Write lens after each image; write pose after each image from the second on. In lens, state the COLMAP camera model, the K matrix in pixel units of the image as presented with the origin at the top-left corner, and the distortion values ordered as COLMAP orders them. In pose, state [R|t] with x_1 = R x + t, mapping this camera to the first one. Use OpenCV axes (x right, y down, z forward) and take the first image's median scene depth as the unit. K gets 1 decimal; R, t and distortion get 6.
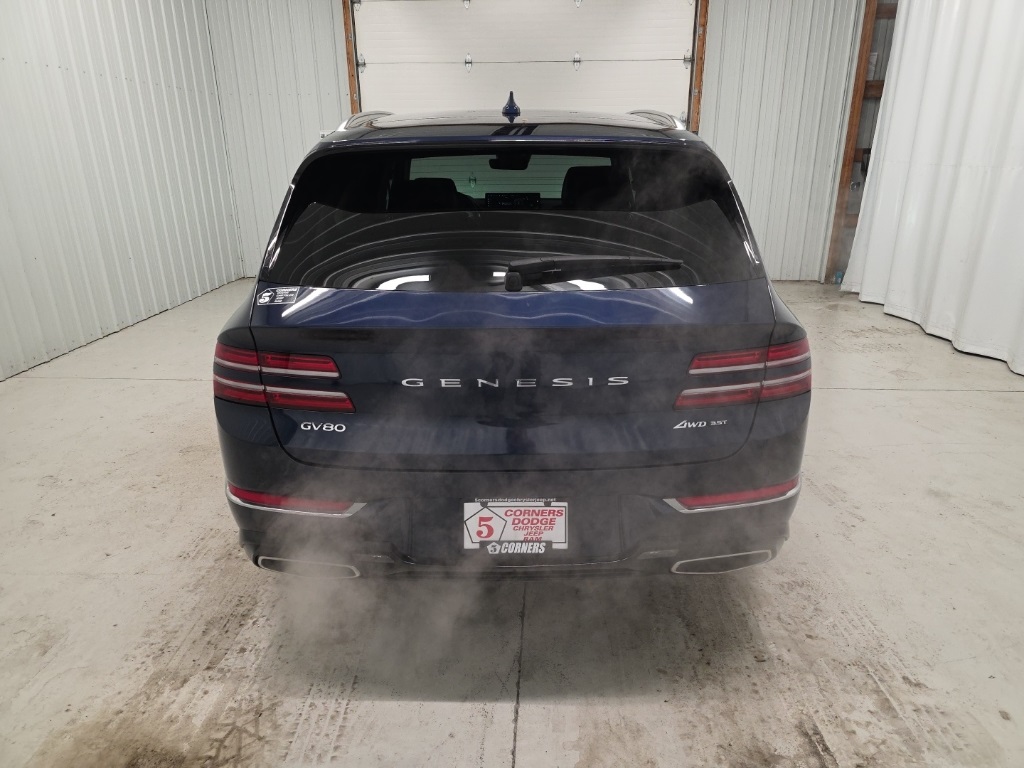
lens RADIAL K [[597.9, 0, 517.0], [0, 597.9, 344.0], [0, 0, 1]] dist [0.040390, -0.022946]
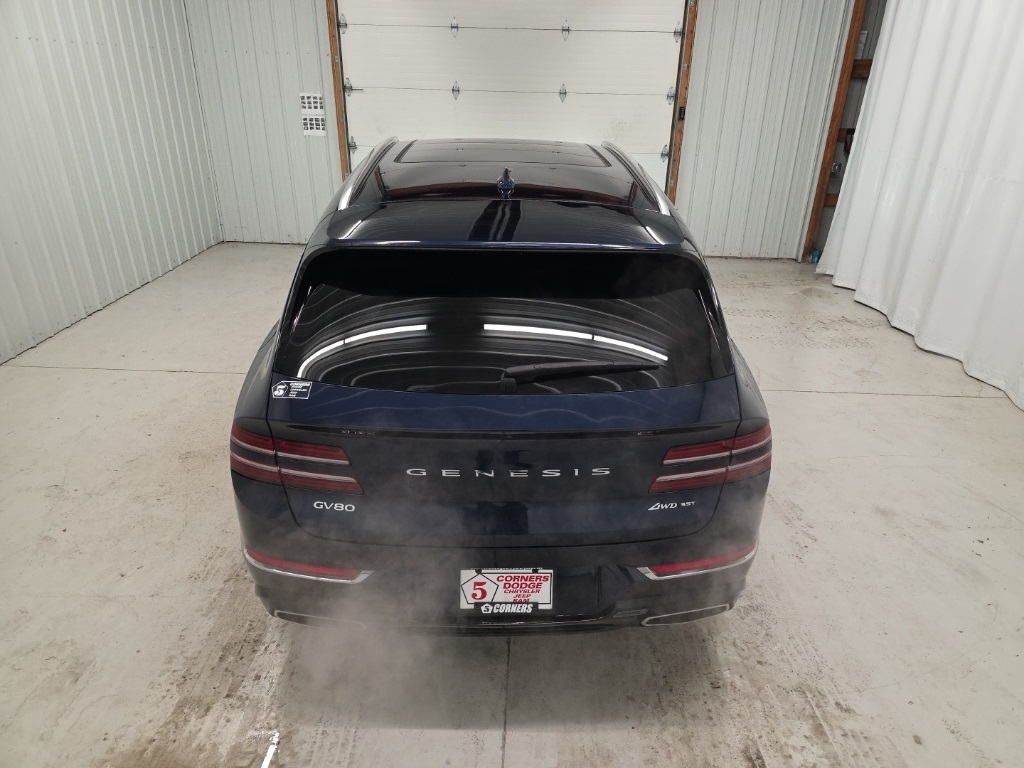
lens RADIAL K [[597.9, 0, 517.0], [0, 597.9, 344.0], [0, 0, 1]] dist [0.040390, -0.022946]
pose [[0.999330, 0.014361, 0.033672, -0.021844], [-0.017317, 0.995861, 0.089221, -0.207273], [-0.032252, -0.089744, 0.995443, -0.068905]]
